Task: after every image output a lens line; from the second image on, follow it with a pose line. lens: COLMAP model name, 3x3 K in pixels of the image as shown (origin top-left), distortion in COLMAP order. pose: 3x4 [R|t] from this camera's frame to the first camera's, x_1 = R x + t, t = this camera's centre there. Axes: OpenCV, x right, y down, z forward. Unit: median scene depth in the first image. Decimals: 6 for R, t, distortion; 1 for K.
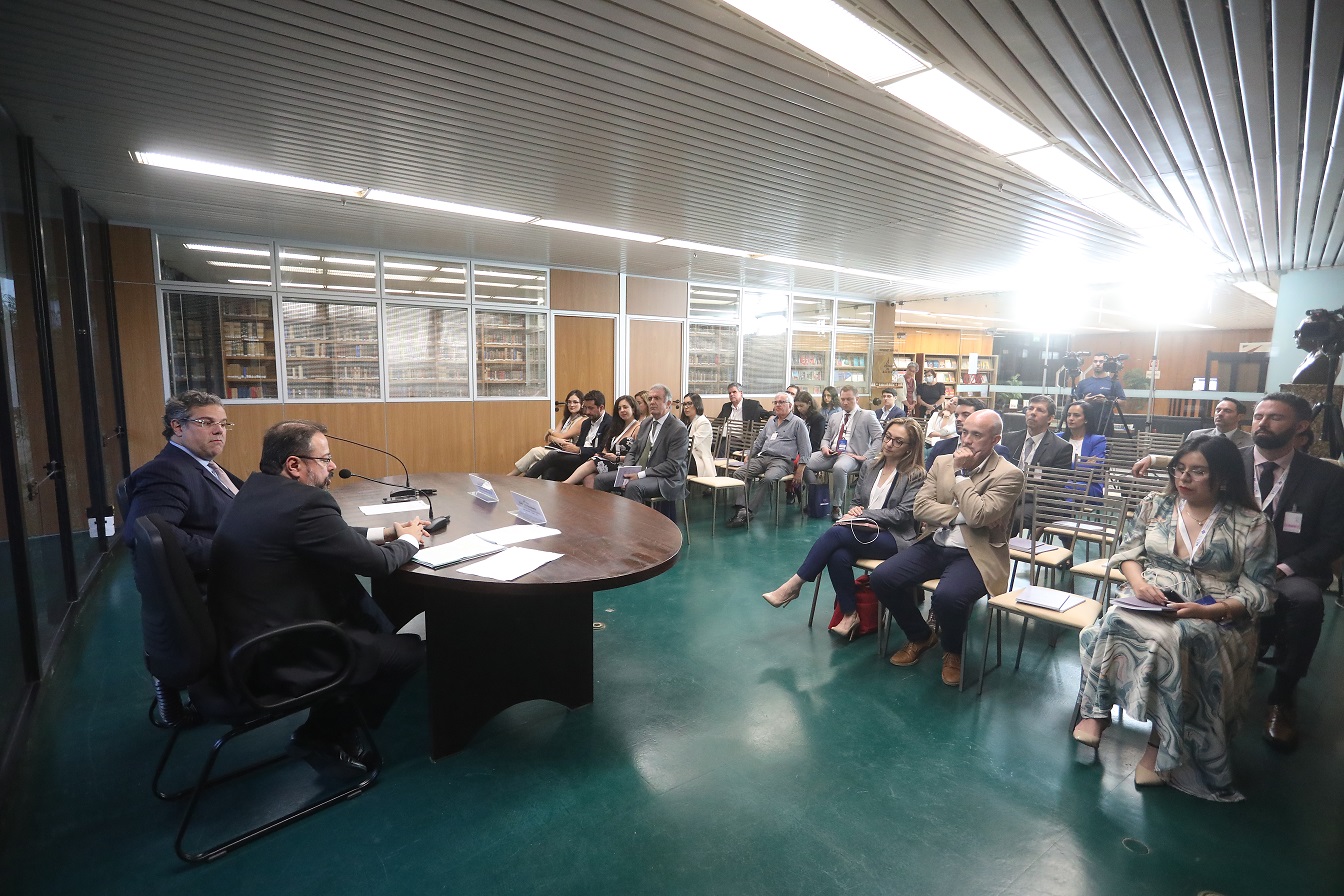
lens RADIAL K [[700.4, 0, 672.0], [0, 700.4, 448.0], [0, 0, 1]] dist [-0.002353, 0.001516]
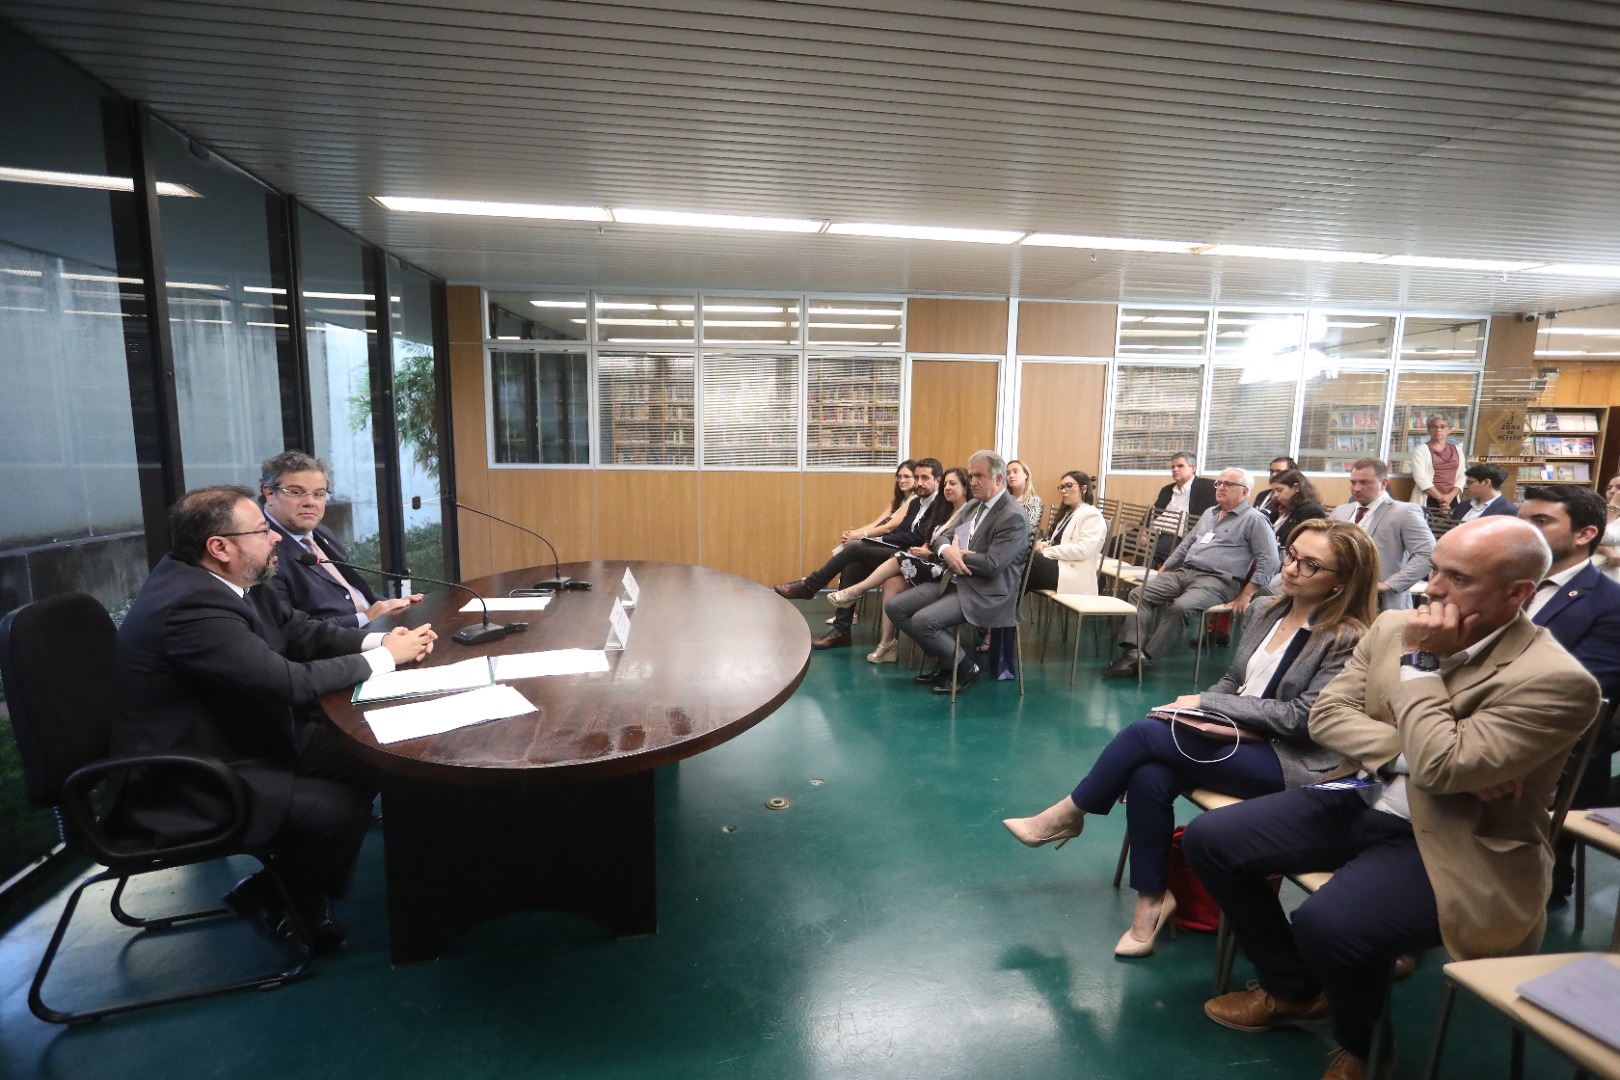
lens RADIAL K [[804.4, 0, 810.0], [0, 804.4, 540.0], [0, 0, 1]] dist [-0.002535, -0.000320]
pose [[0.876557, 0.061589, -0.477341, 0.178357], [-0.055059, 0.998100, 0.027673, -0.016000], [0.478138, 0.002025, 0.878282, 0.209422]]
